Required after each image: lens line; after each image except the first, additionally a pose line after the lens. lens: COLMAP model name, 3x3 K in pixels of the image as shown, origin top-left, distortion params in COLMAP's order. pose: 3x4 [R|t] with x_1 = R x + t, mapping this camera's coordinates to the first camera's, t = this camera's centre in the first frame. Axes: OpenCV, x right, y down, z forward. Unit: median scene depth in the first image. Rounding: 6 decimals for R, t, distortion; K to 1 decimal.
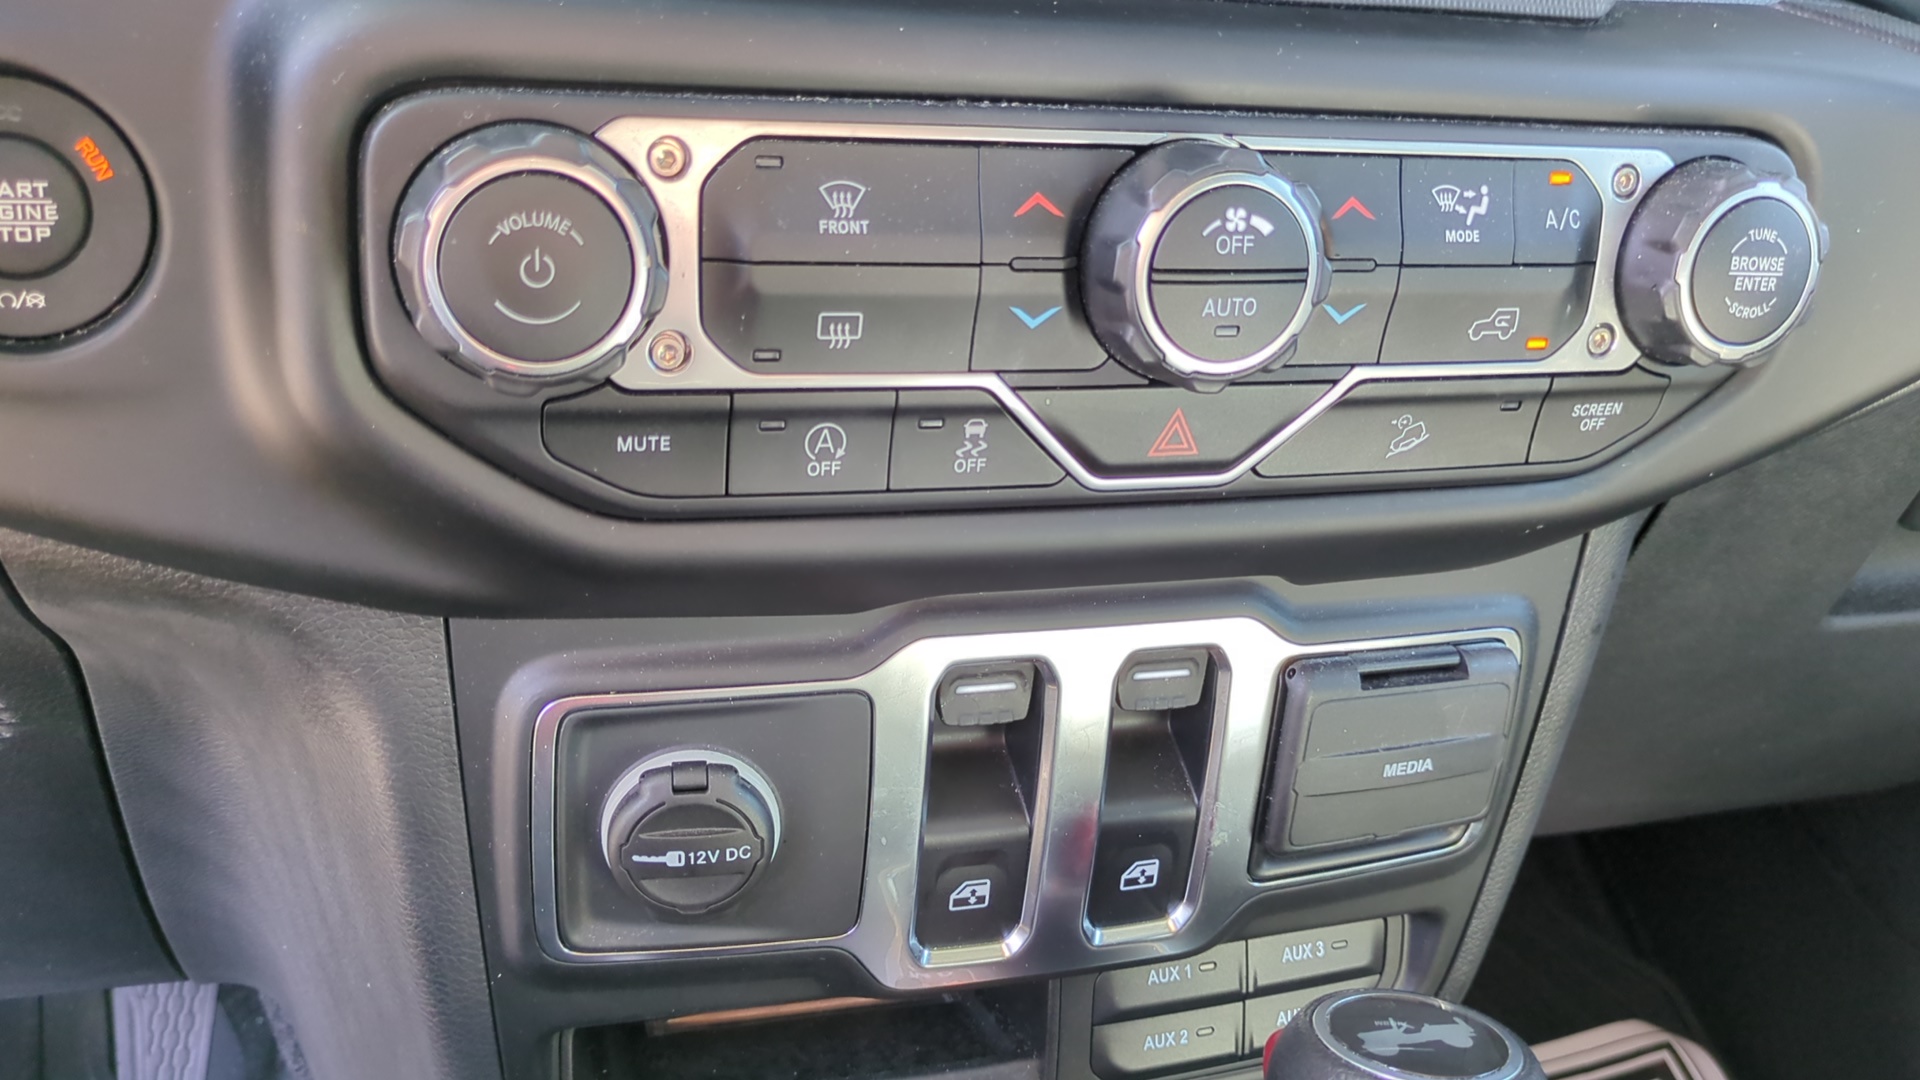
lens RADIAL K [[1640.9, 0, 968.5], [0, 1640.9, 539.7], [0, 0, 1]] dist [0.036750, -0.058636]
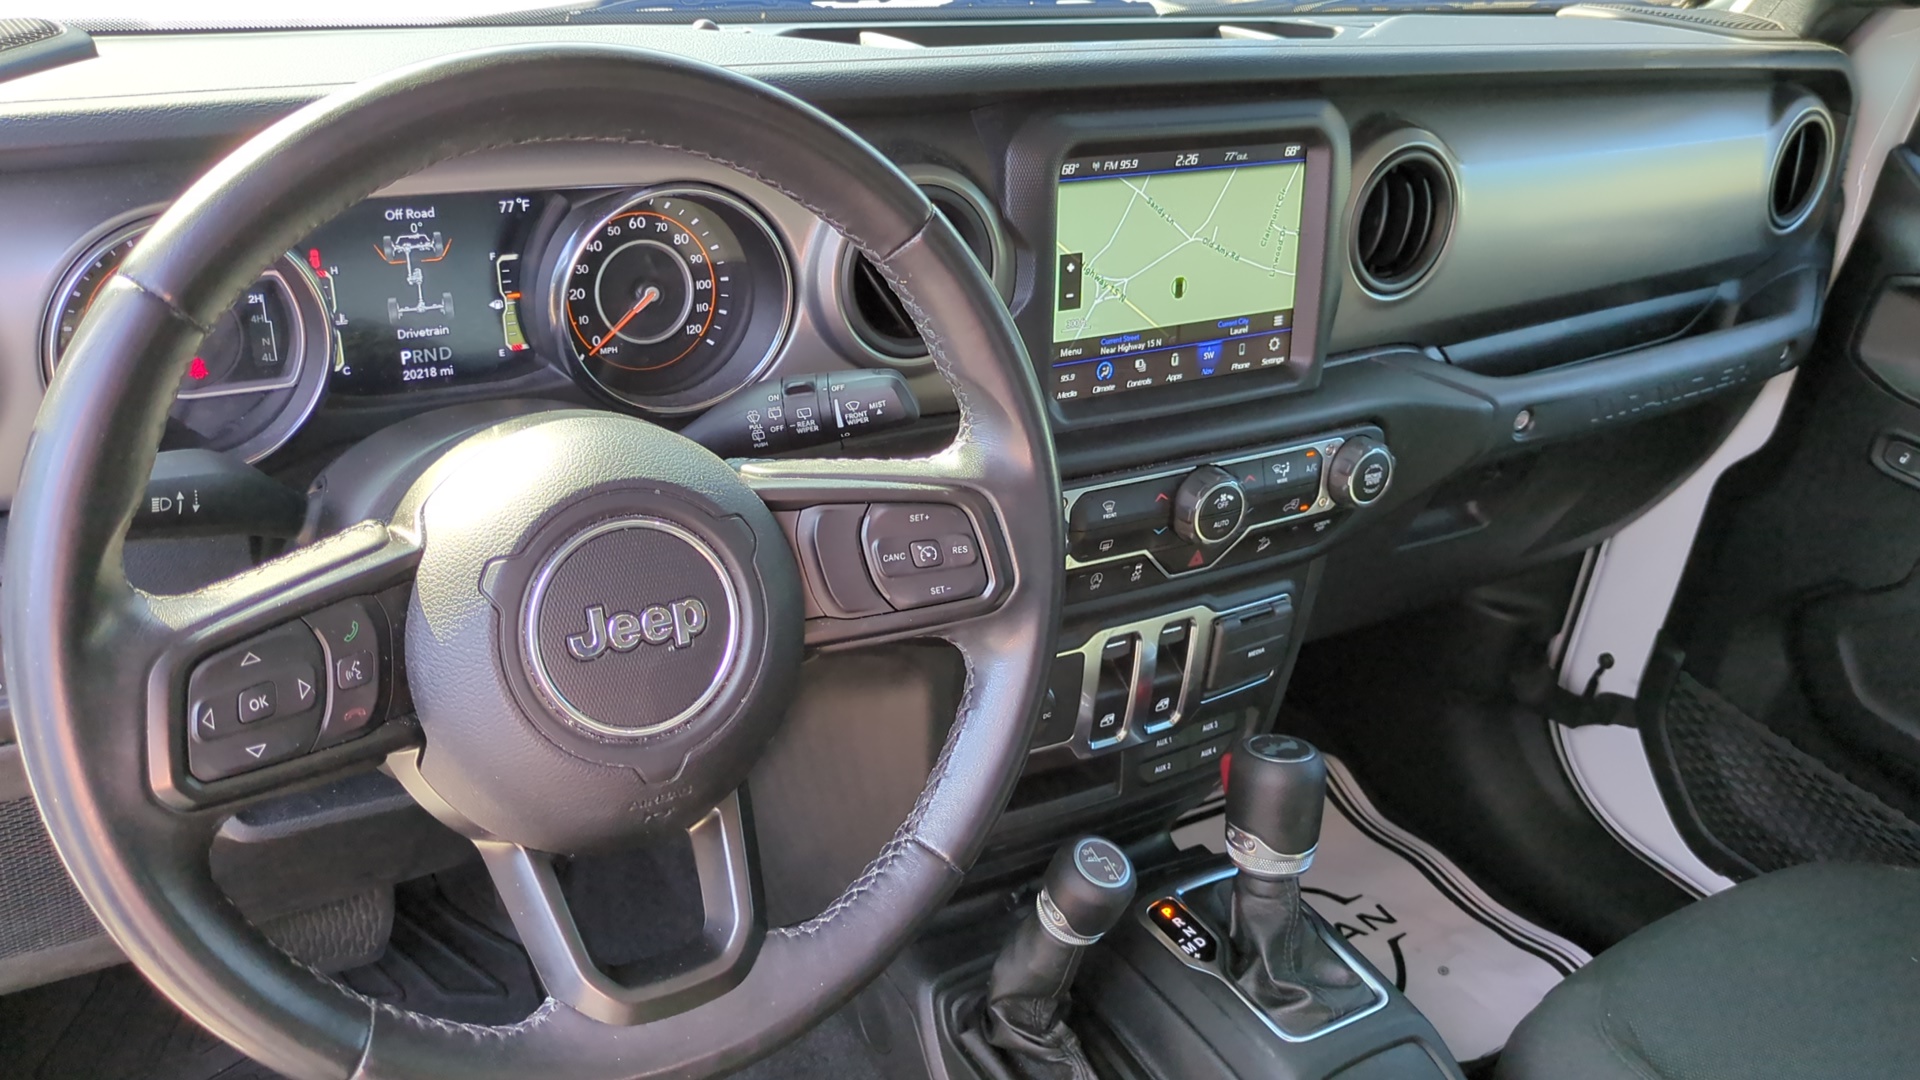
lens RADIAL K [[1640.9, 0, 938.7], [0, 1640.9, 531.6], [0, 0, 1]] dist [0.036750, -0.058636]
pose [[0.972224, -0.101158, 0.211061, -0.869628], [0.078389, 0.990429, 0.113606, -0.445676], [-0.220533, -0.093906, 0.970849, -1.621226]]
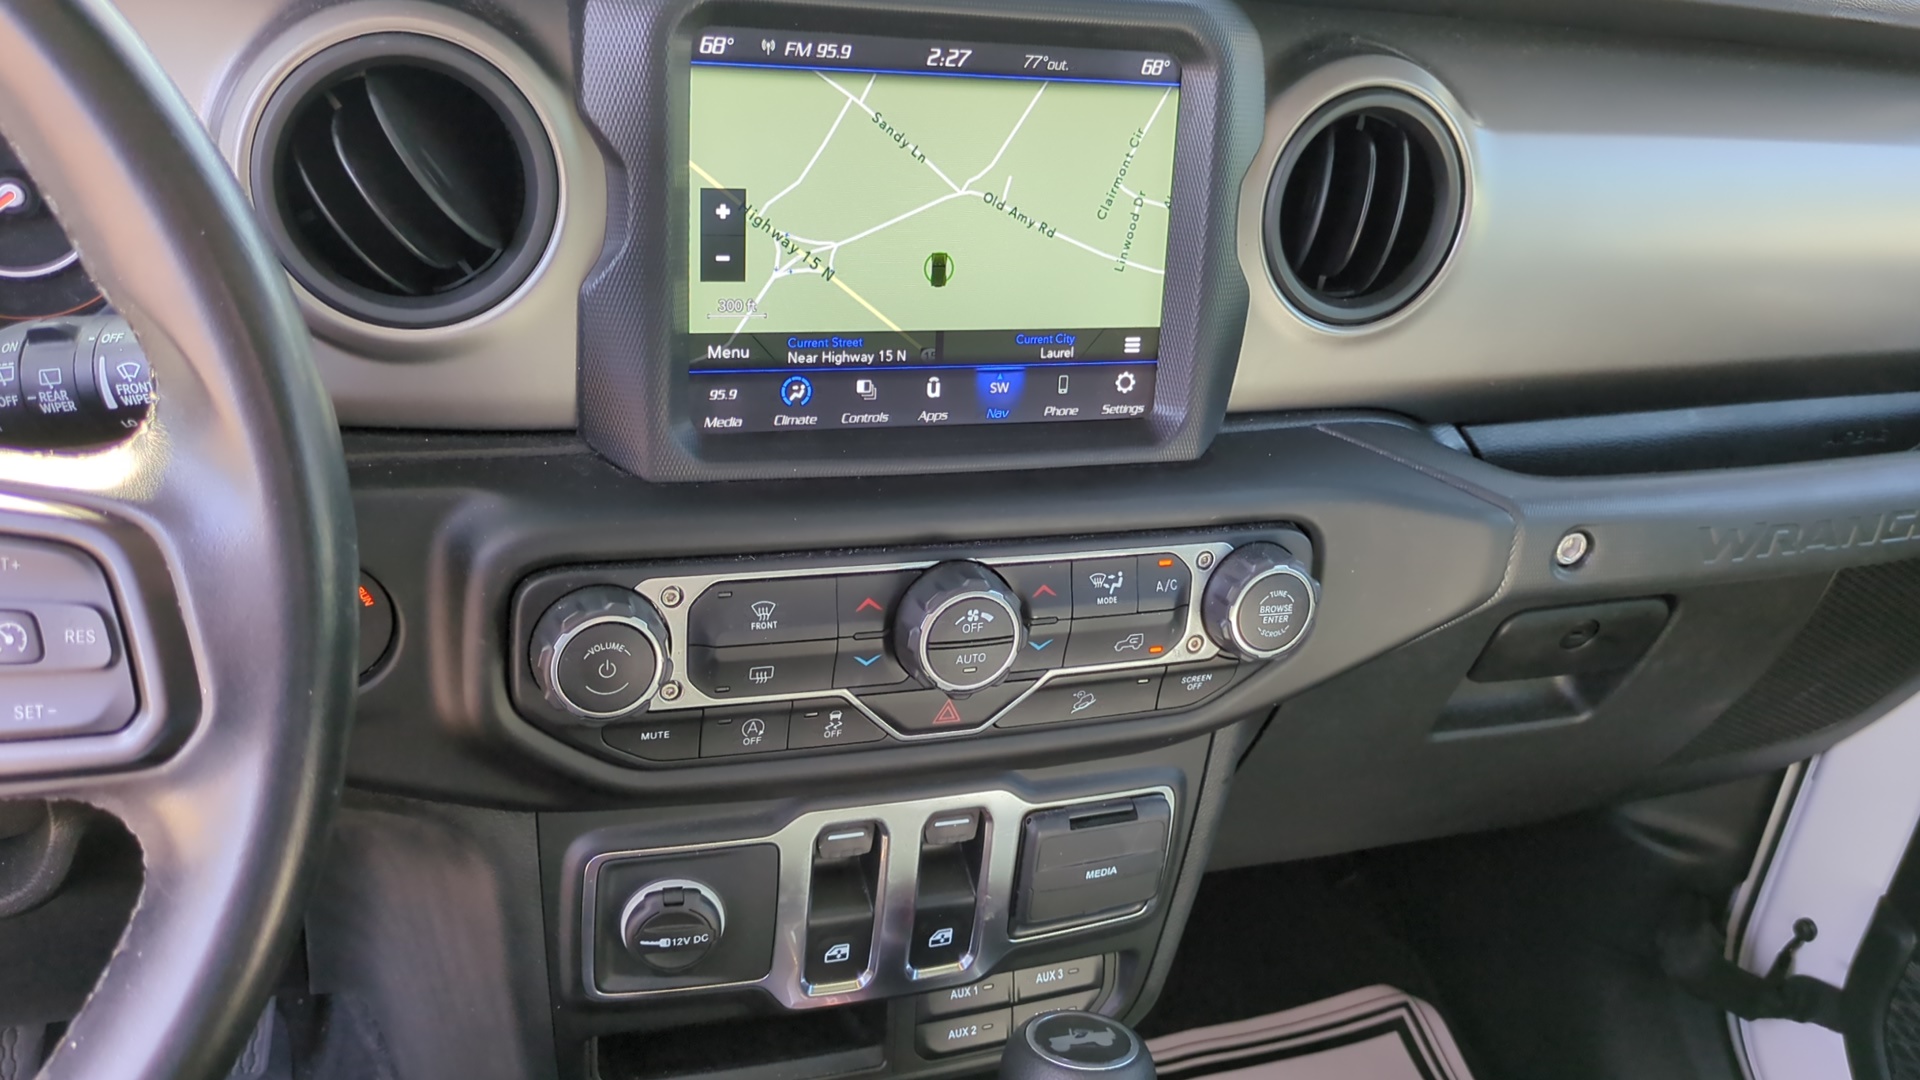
lens RADIAL K [[1640.9, 0, 961.0], [0, 1640.9, 530.3], [0, 0, 1]] dist [0.036750, -0.058636]
pose [[0.998795, 0.004287, 0.048894, 0.047848], [-0.005852, 0.999473, 0.031917, -0.297504], [-0.048731, -0.032165, 0.998294, -0.735826]]
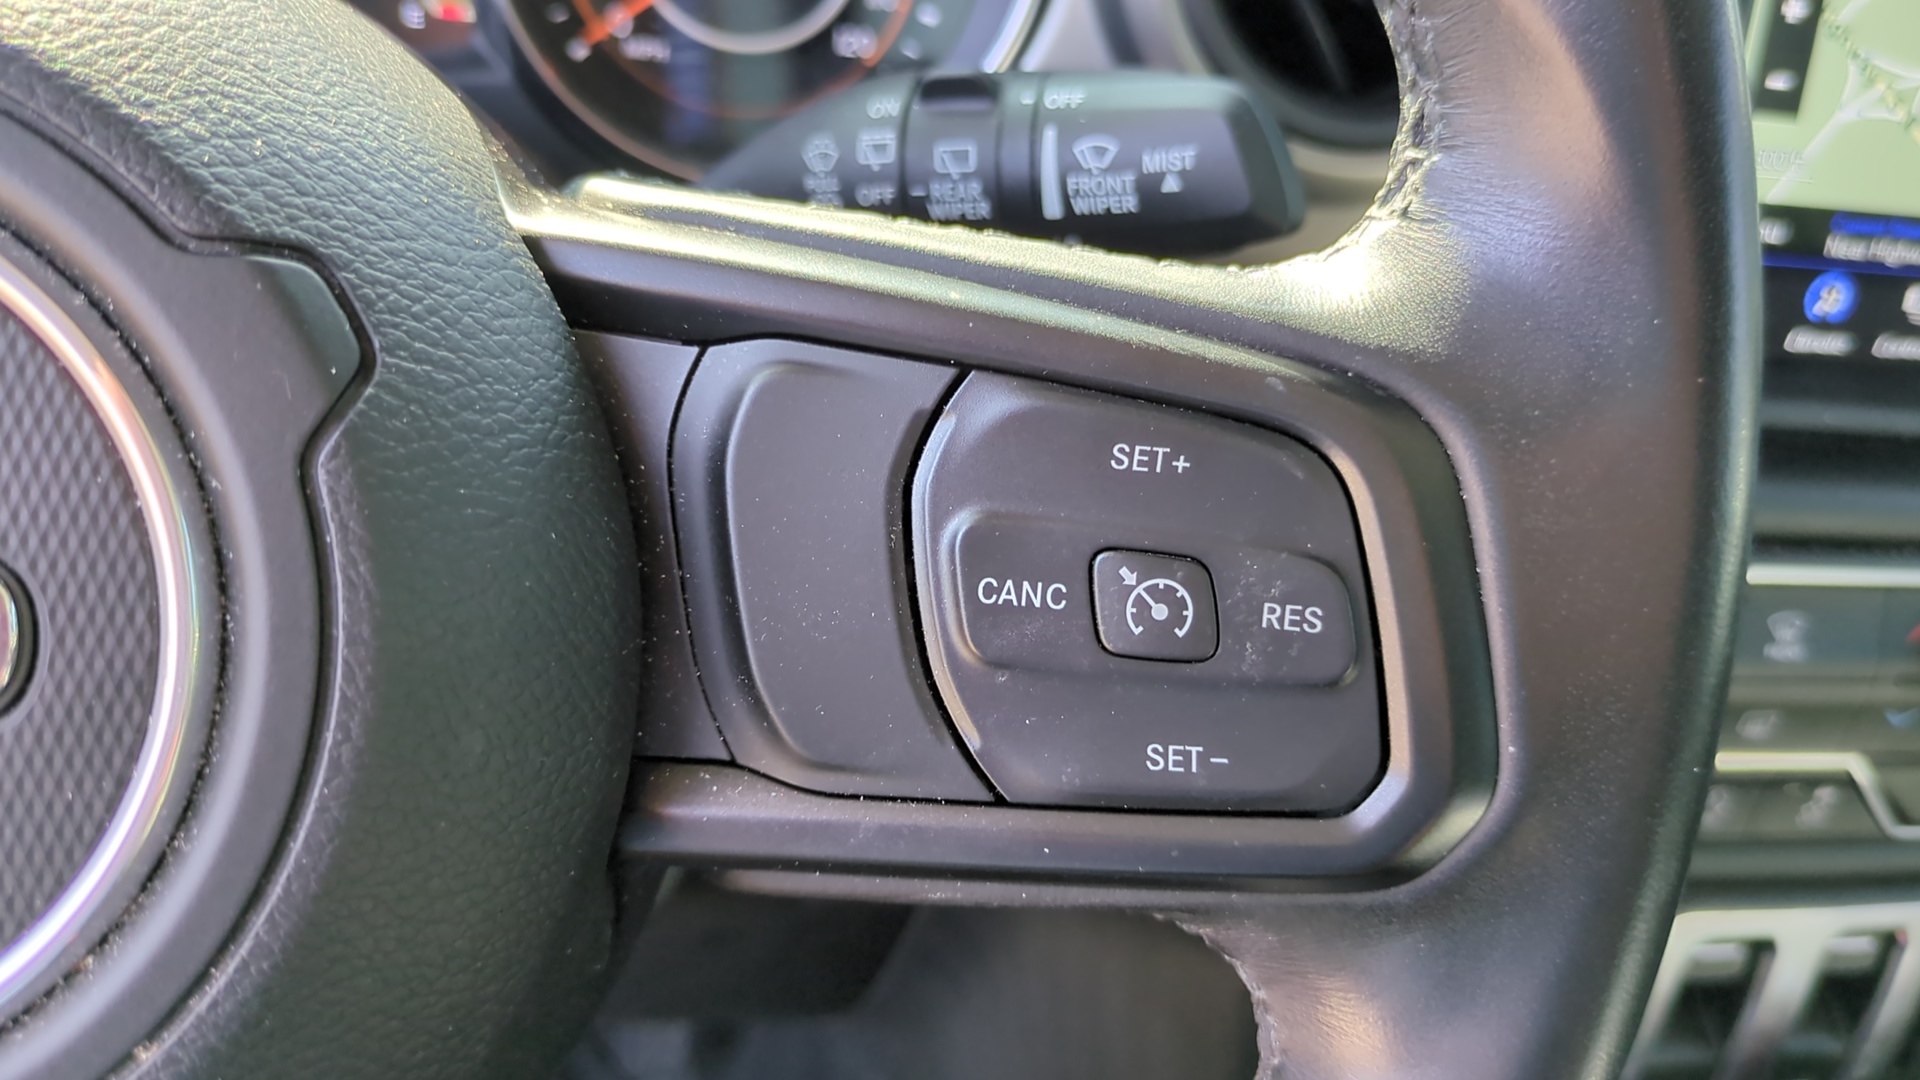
lens RADIAL K [[1640.9, 0, 978.8], [0, 1640.9, 504.2], [0, 0, 1]] dist [0.036750, -0.058636]
pose [[0.993636, 0.092897, -0.063703, -0.497777], [-0.090317, 0.995017, 0.042246, -0.245336], [0.067310, -0.036224, 0.997074, -0.217399]]
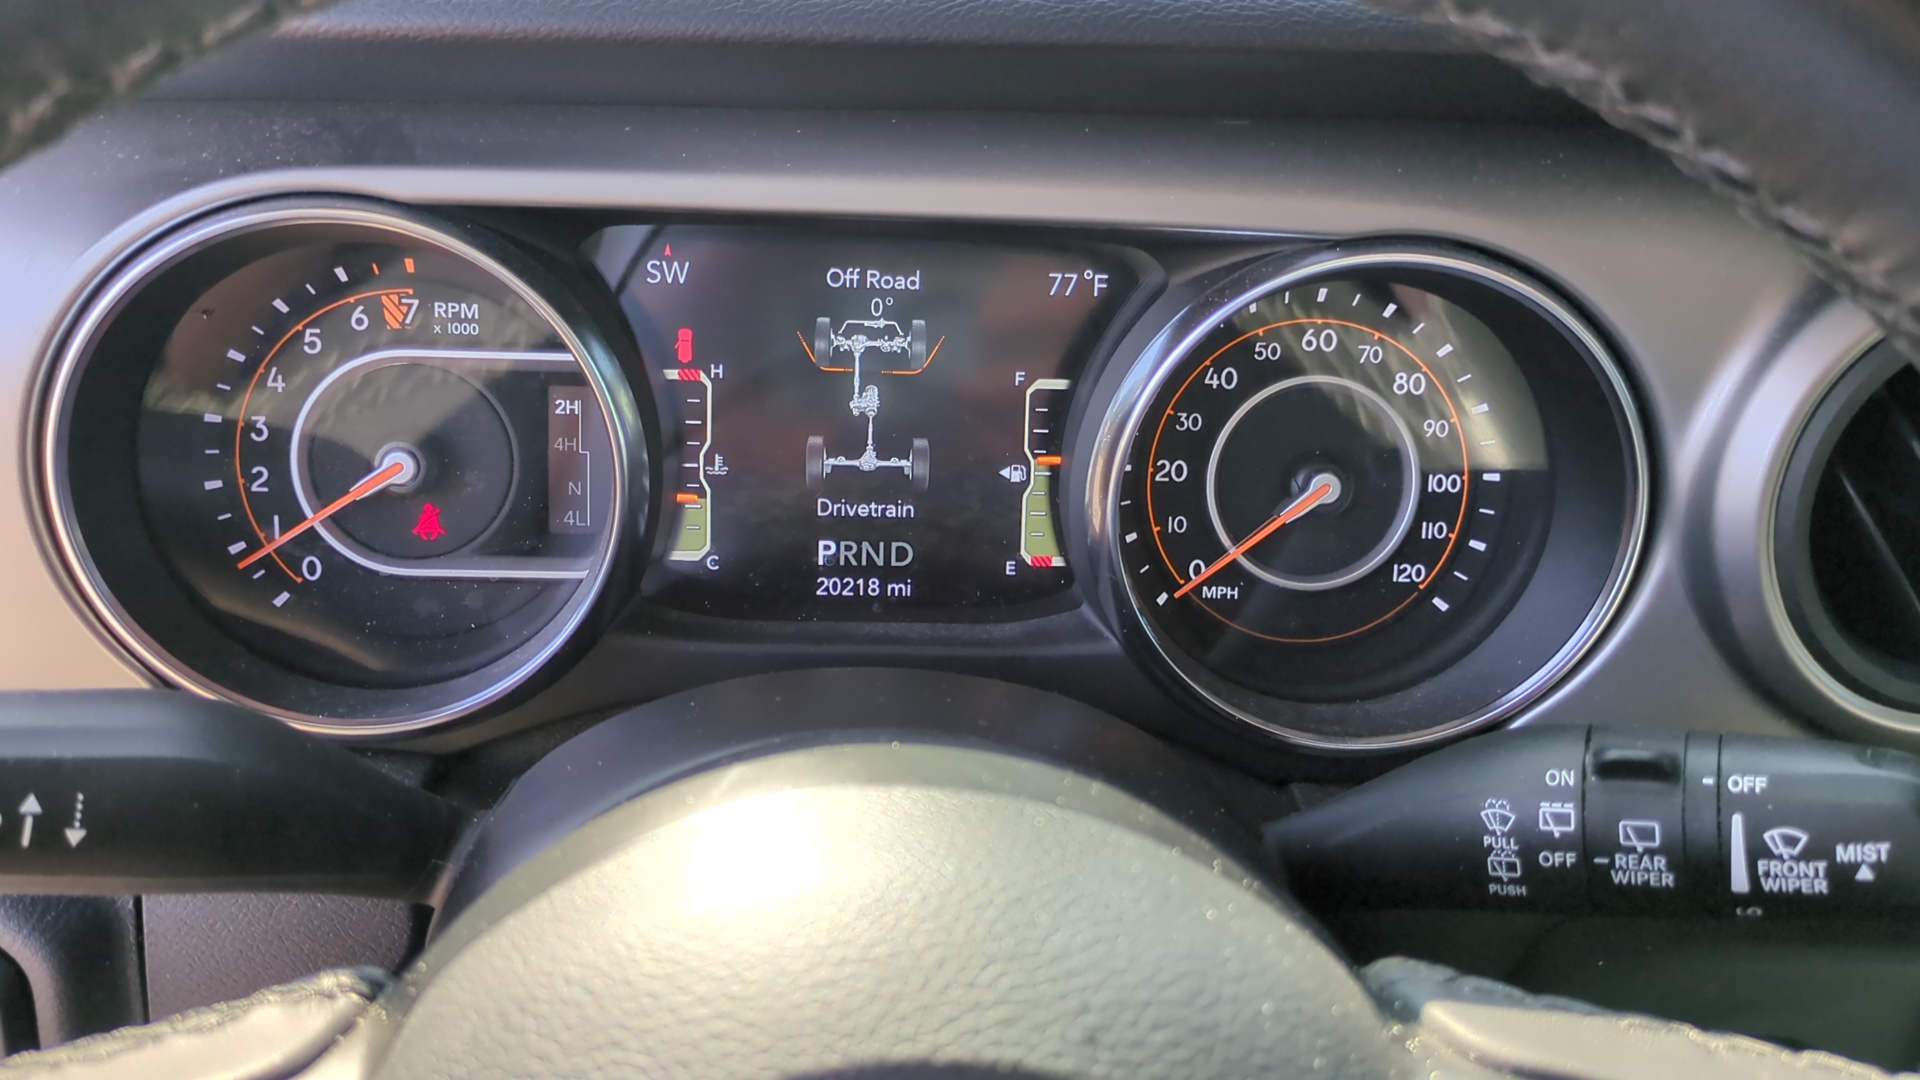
lens RADIAL K [[1640.9, 0, 968.4], [0, 1640.9, 541.1], [0, 0, 1]] dist [0.036750, -0.058636]
pose [[0.971223, 0.057961, -0.231010, -0.712292], [-0.063440, 0.997852, -0.016352, -0.478422], [0.229566, 0.030537, 0.972814, -0.344111]]
